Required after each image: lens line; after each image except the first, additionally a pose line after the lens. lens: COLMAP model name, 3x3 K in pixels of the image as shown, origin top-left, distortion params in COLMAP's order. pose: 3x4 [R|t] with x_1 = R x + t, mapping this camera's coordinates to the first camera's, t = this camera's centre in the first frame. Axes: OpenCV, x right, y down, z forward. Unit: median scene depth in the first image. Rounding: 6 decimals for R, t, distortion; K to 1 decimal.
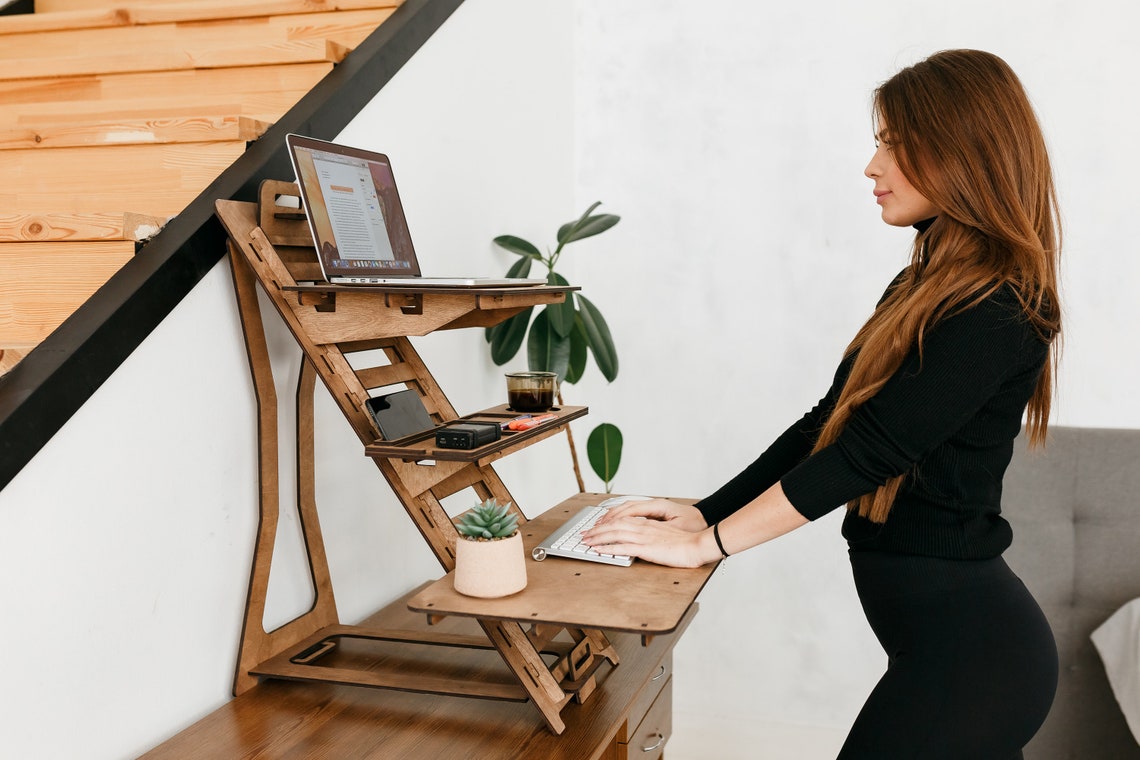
lens RADIAL K [[1162.0, 0, 579.8], [0, 1162.0, 350.1], [0, 0, 1]] dist [0.026718, 0.000000]
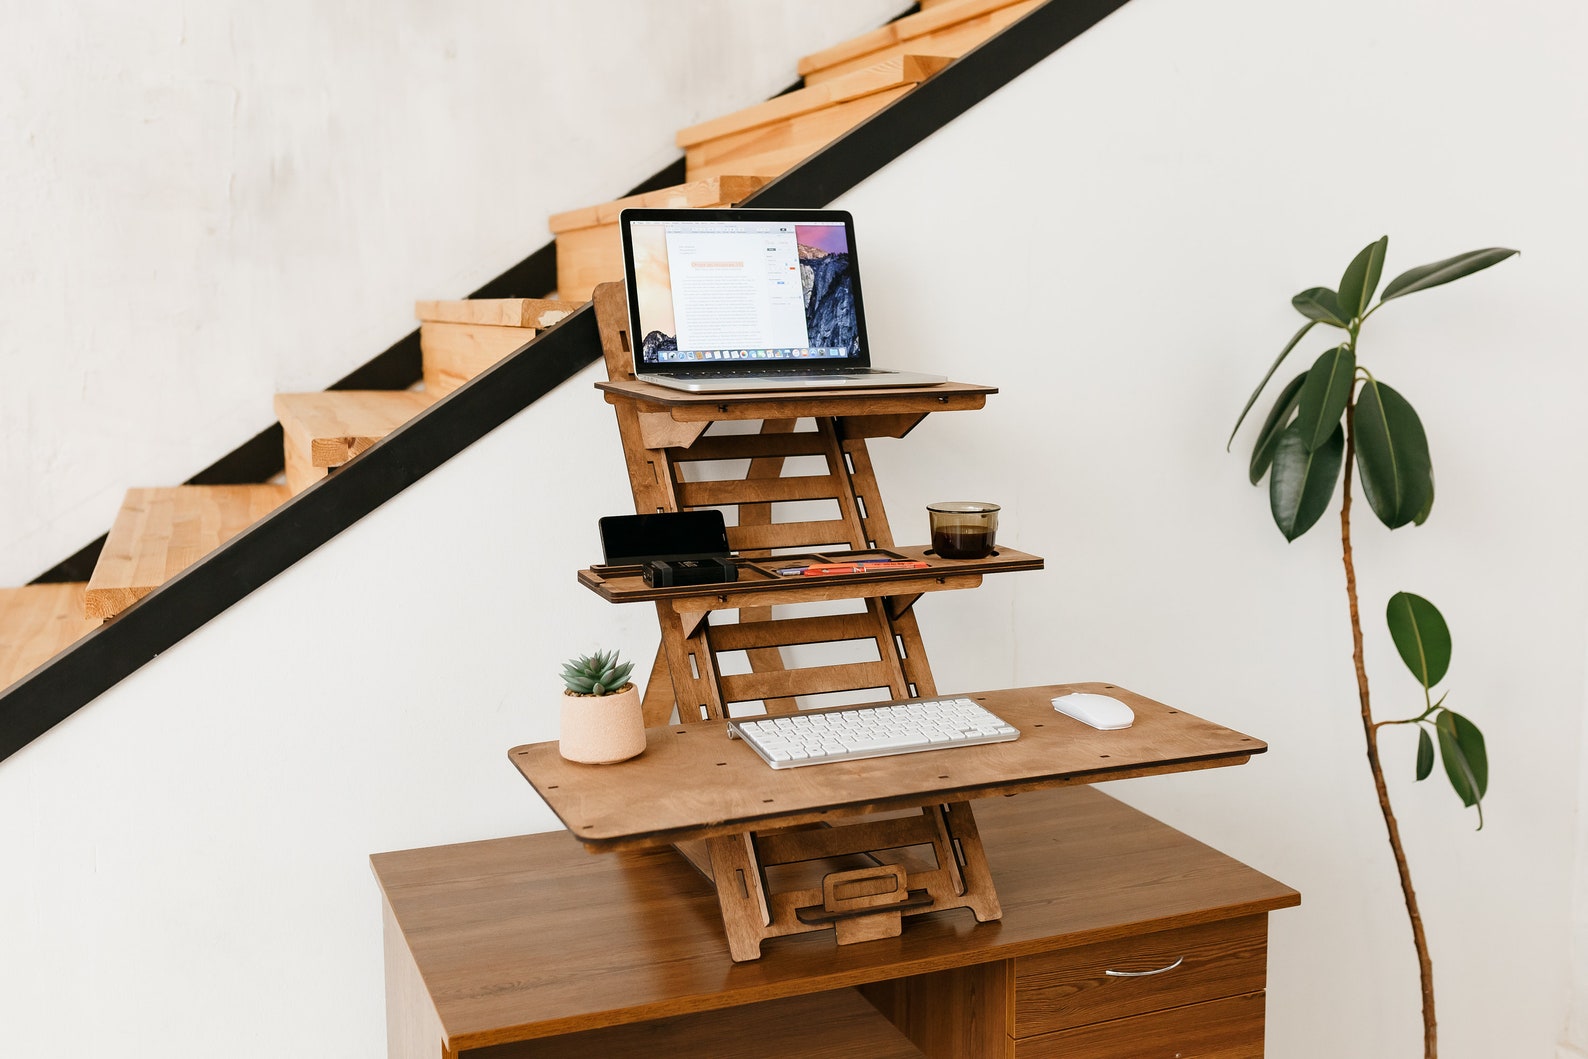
lens RADIAL K [[1618.7, 0, 751.6], [0, 1618.7, 484.4], [0, 0, 1]] dist [0.026718, 0.000000]
pose [[0.629401, 0.087259, -0.772166, 0.680809], [-0.042802, 0.996060, 0.077672, -0.067442], [0.775901, -0.015837, 0.630656, 0.256292]]
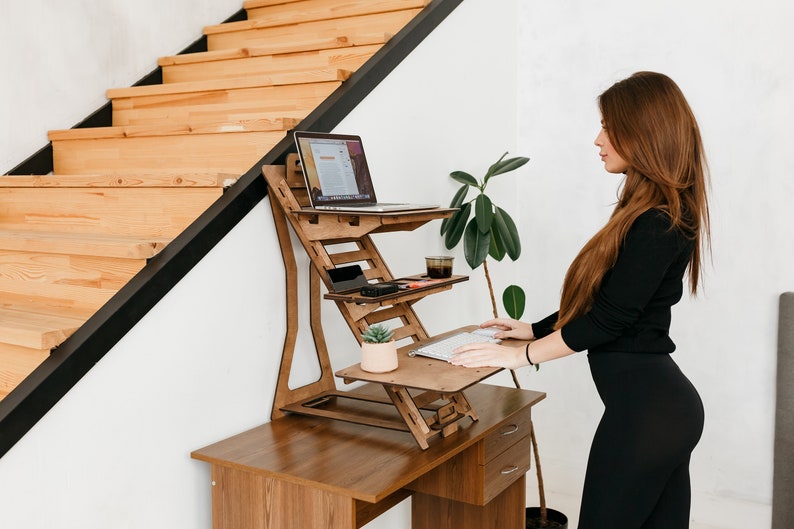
lens RADIAL K [[809.3, 0, 400.3], [0, 809.3, 260.4], [0, 0, 1]] dist [0.026718, 0.000000]
pose [[0.967136, 0.019029, -0.253547, 0.229695], [-0.009273, 0.999172, 0.039621, -0.023684], [0.254091, -0.035968, 0.966511, -0.226605]]
